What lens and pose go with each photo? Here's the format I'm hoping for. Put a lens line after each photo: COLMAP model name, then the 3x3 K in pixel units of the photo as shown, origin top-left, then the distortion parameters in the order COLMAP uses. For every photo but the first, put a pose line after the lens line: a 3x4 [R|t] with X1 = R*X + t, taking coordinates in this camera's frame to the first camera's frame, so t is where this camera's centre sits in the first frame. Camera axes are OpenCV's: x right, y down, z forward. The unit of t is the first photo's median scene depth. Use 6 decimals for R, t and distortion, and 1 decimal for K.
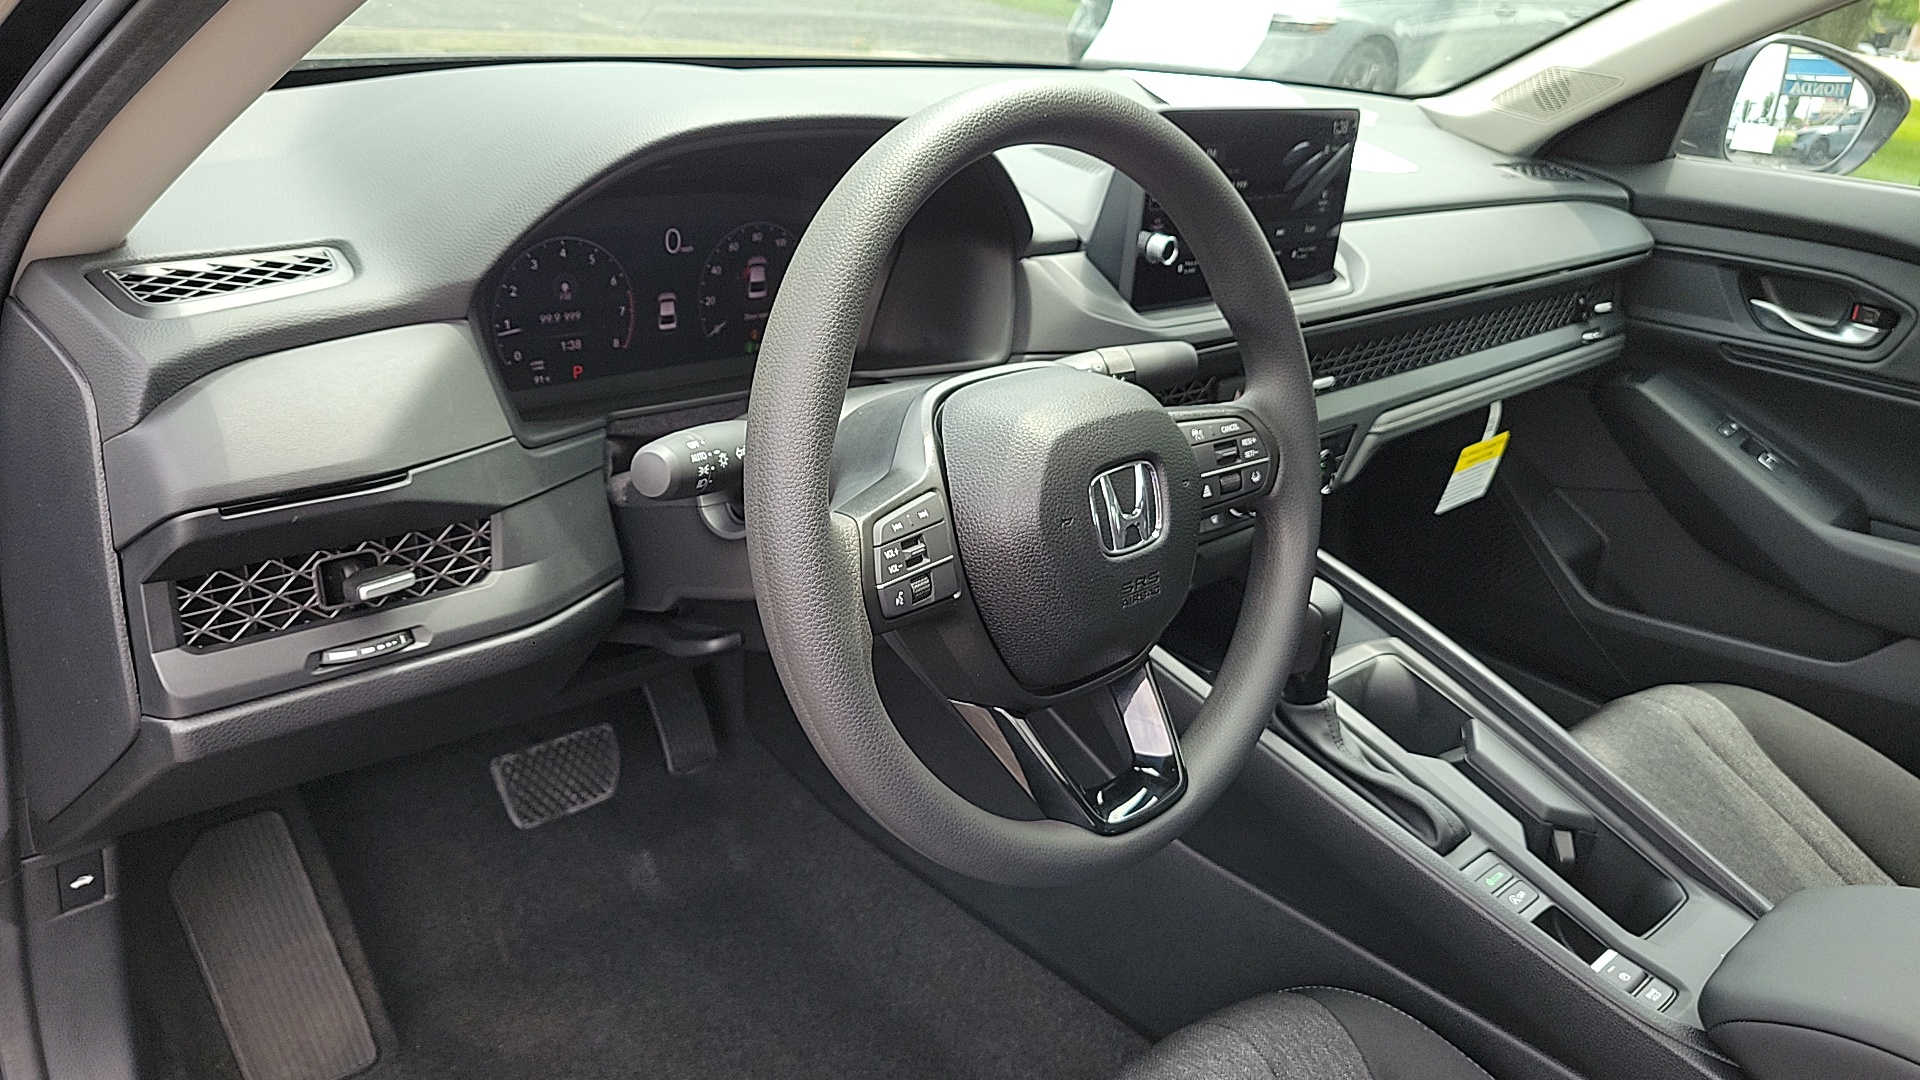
lens RADIAL K [[1463.0, 0, 945.9], [0, 1463.0, 546.6], [0, 0, 1]] dist [0.027542, 0.003878]
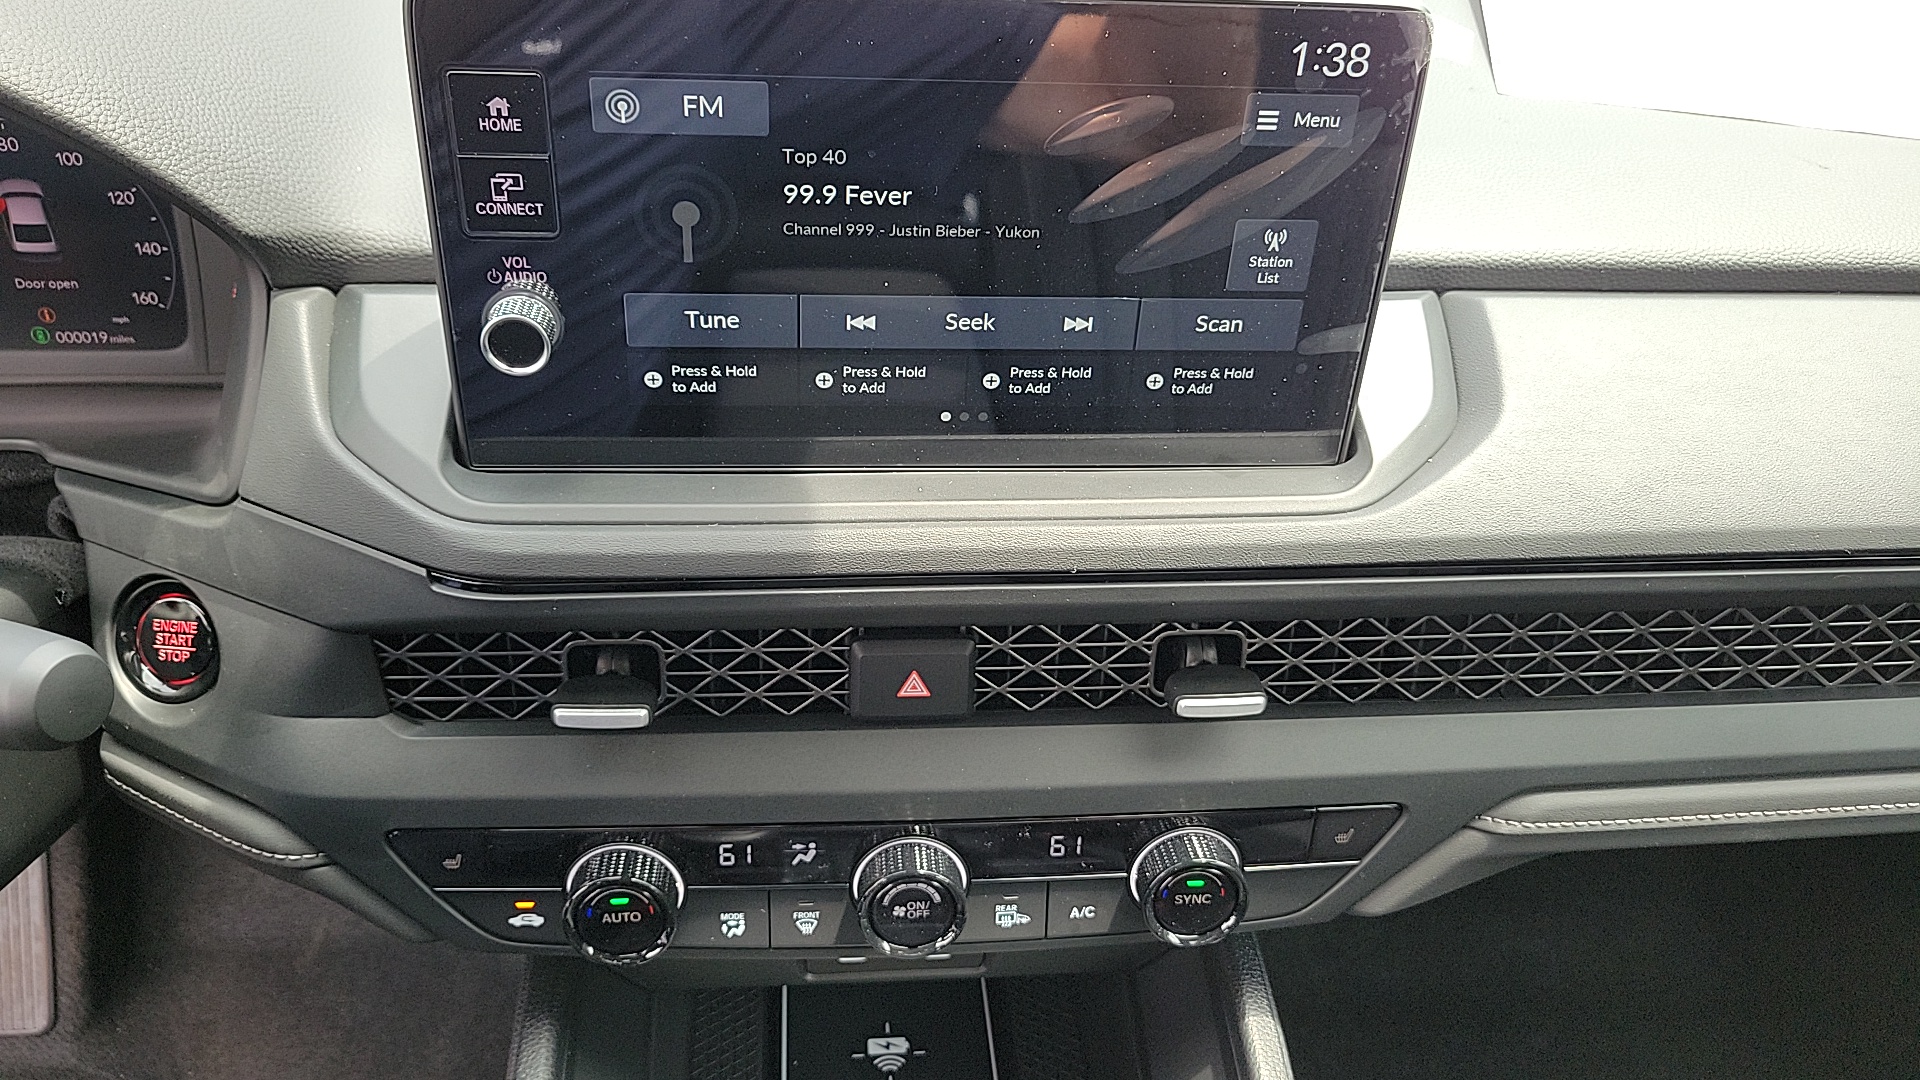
lens RADIAL K [[1473.4, 0, 953.3], [0, 1473.4, 522.6], [0, 0, 1]] dist [0.017701, -0.013045]
pose [[0.775594, 0.301882, -0.554366, 0.480144], [-0.219510, 0.952403, 0.211526, -0.267502], [0.591836, -0.042370, 0.804944, 0.753624]]
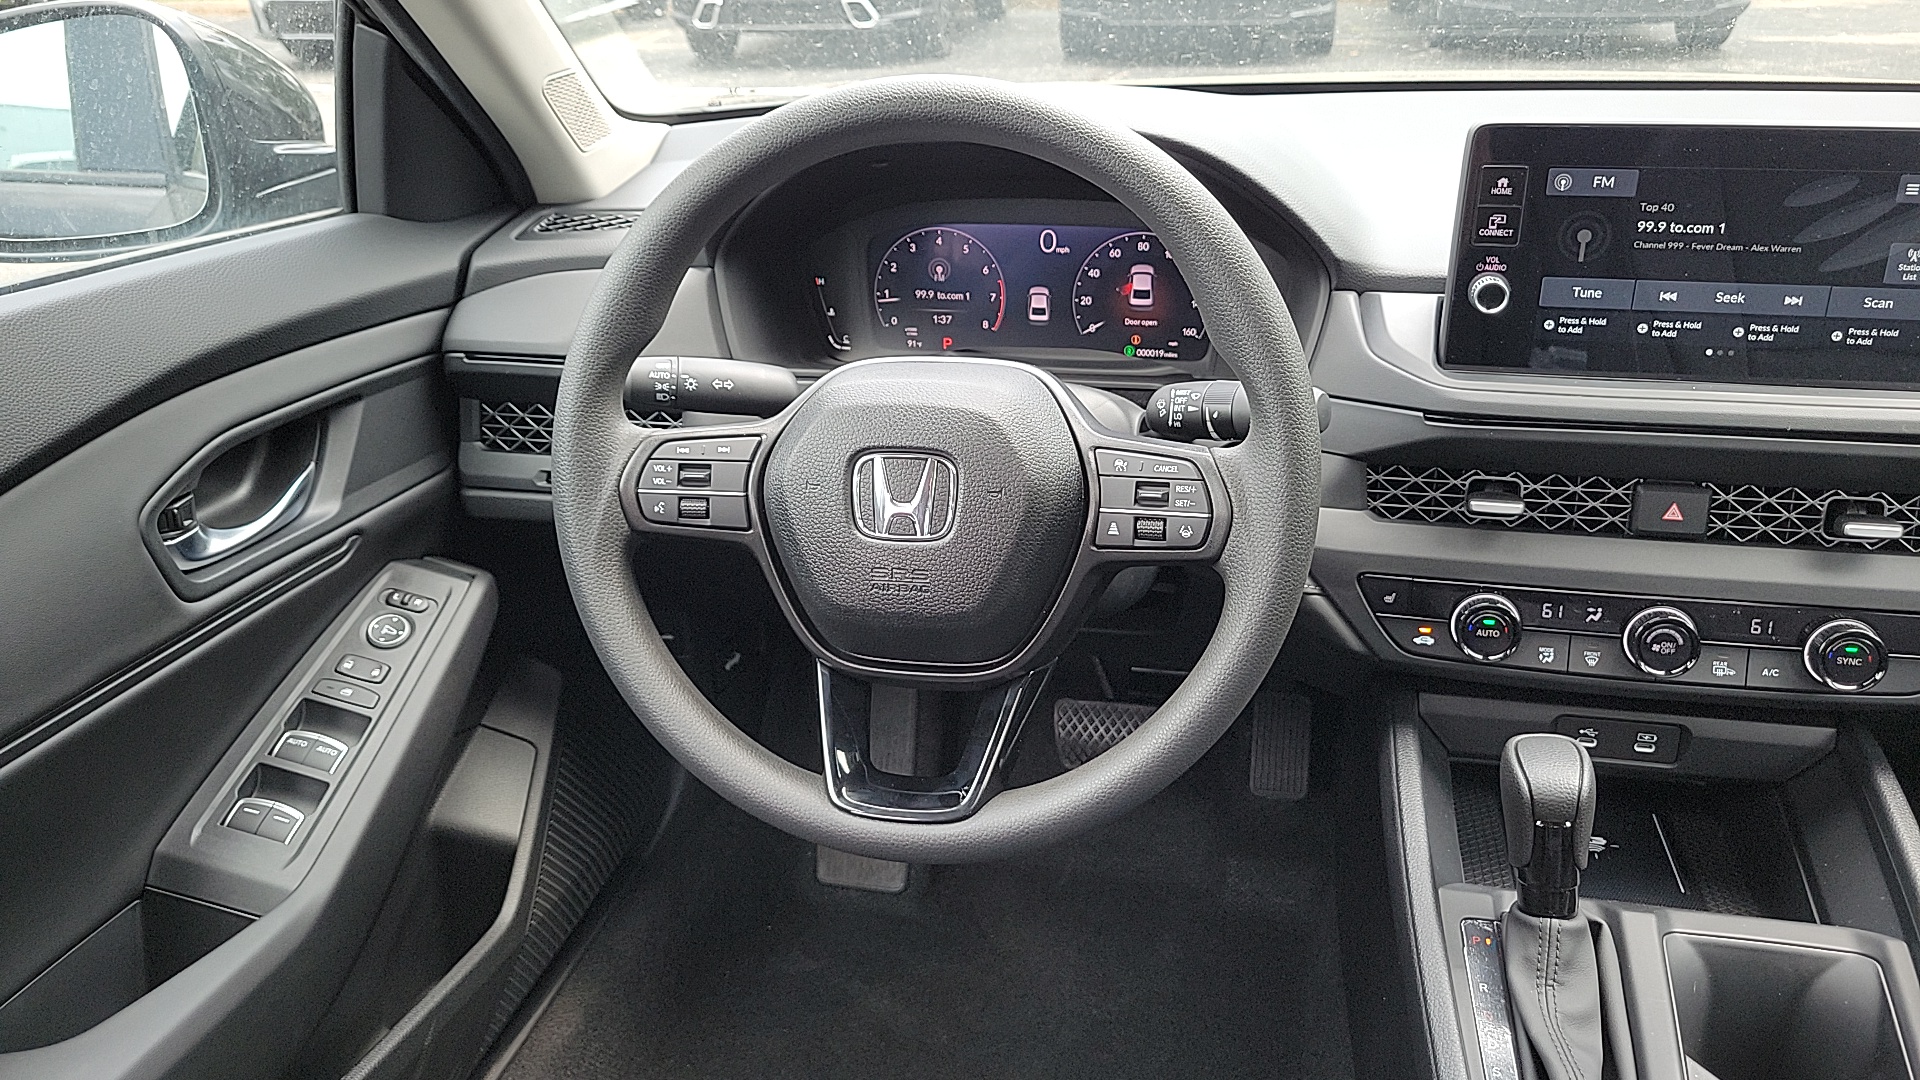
lens RADIAL K [[1468.7, 0, 962.9], [0, 1468.7, 526.9], [0, 0, 1]] dist [0.023689, -0.013717]
pose [[0.550709, 0.217026, -0.805990, 0.678466], [-0.261272, 0.961903, 0.080489, -0.069526], [0.792752, 0.166257, 0.586432, 0.315592]]
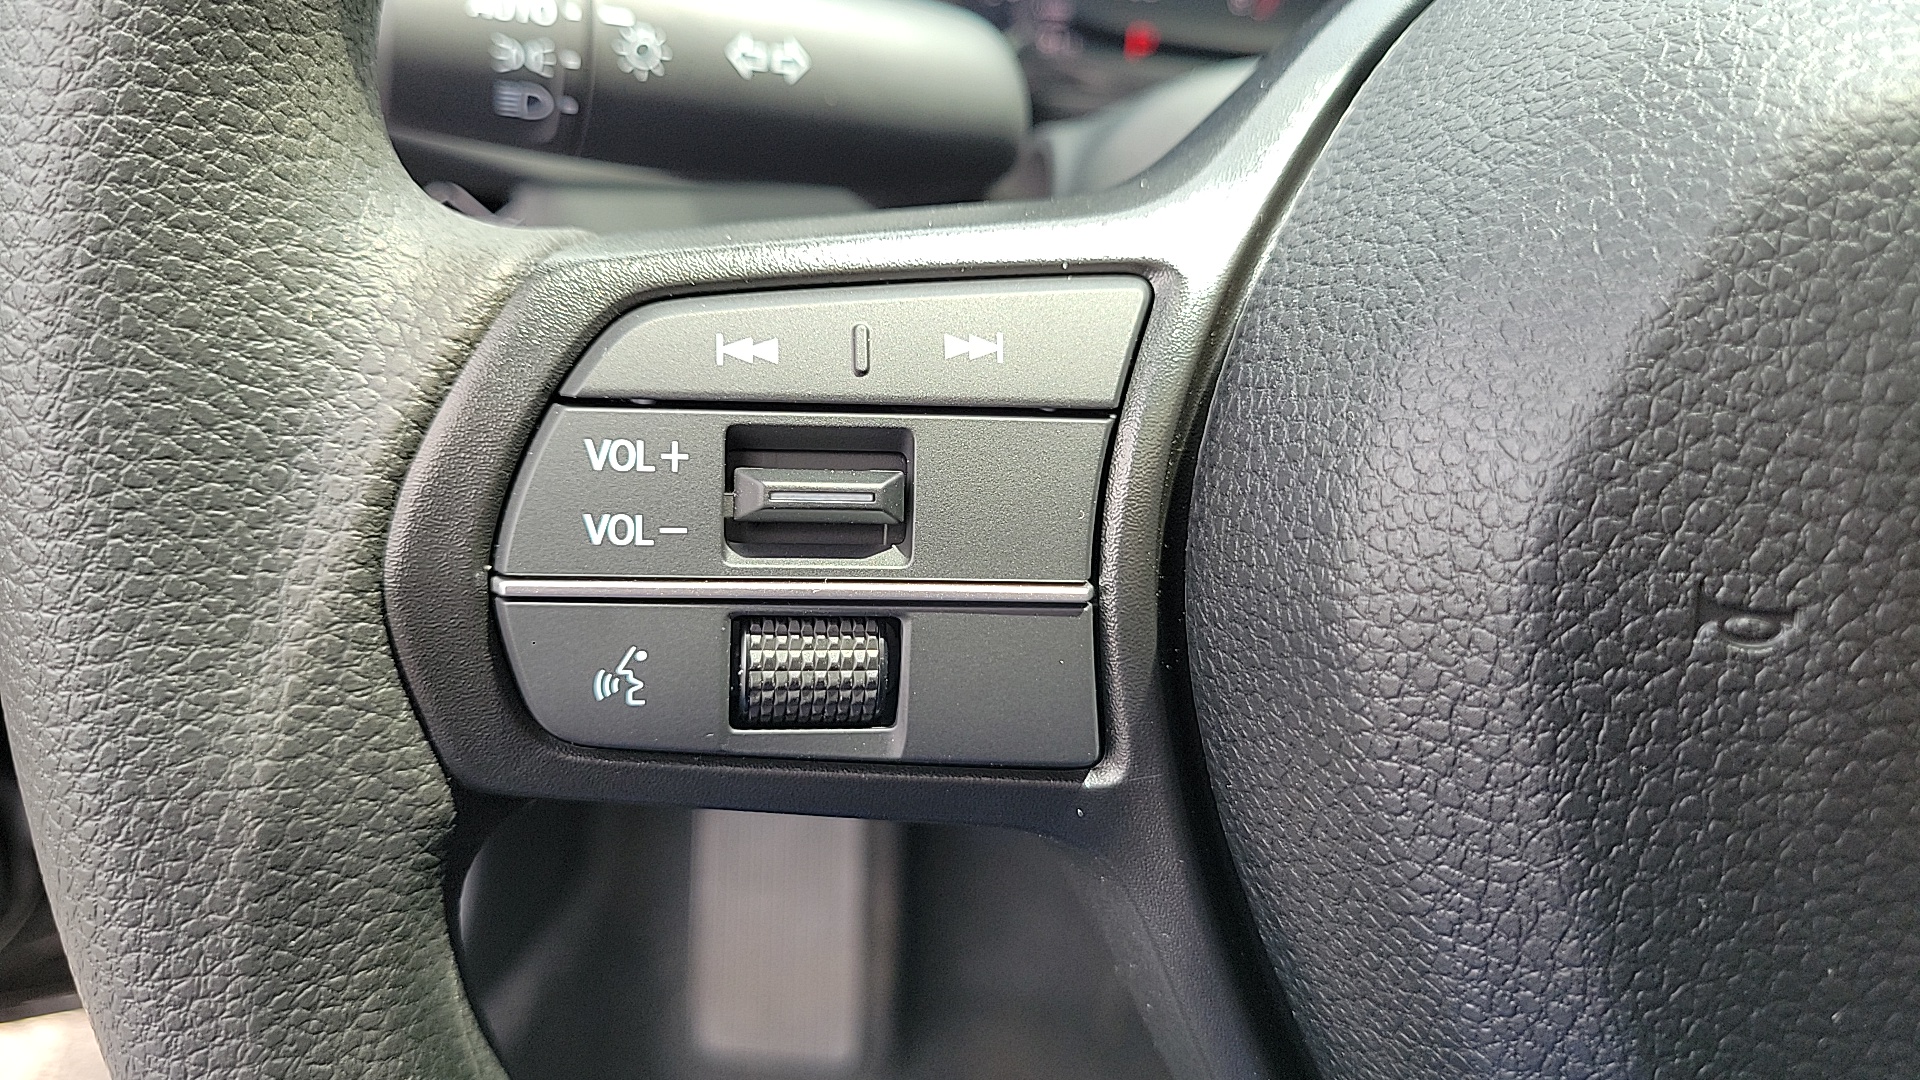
lens RADIAL K [[1519.4, 0, 960.0], [0, 1519.4, 540.0], [0, 0, 1]] dist [-0.052308, -0.002802]
pose [[0.684833, 0.299991, -0.664086, 0.088431], [-0.276512, 0.950151, 0.144066, -0.017489], [0.674200, 0.084967, 0.733645, 0.552824]]
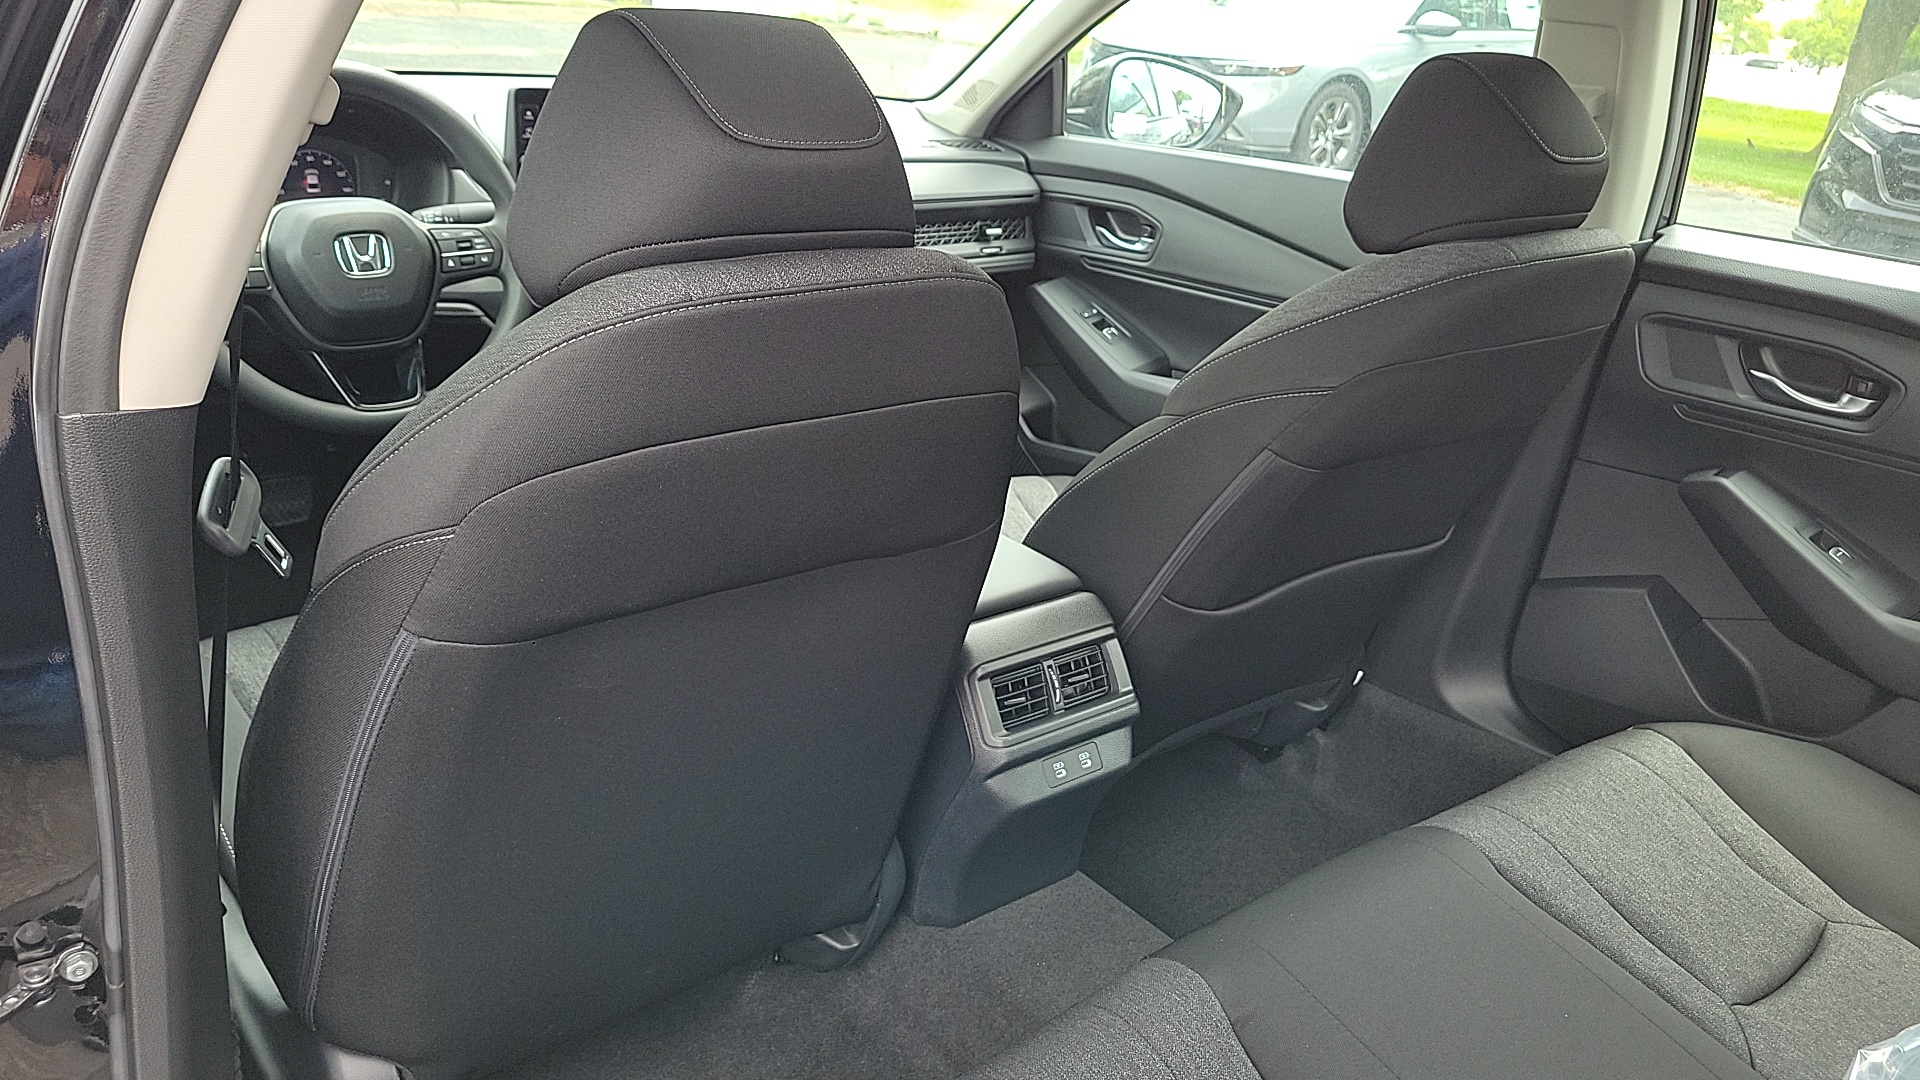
lens RADIAL K [[1453.4, 0, 959.5], [0, 1453.4, 516.4], [0, 0, 1]] dist [0.040630, -0.002126]
pose [[0.997113, 0.001175, -0.075918, 0.823909], [-0.005354, 0.998479, -0.054869, 0.334954], [0.075738, 0.055117, 0.995603, -0.755000]]
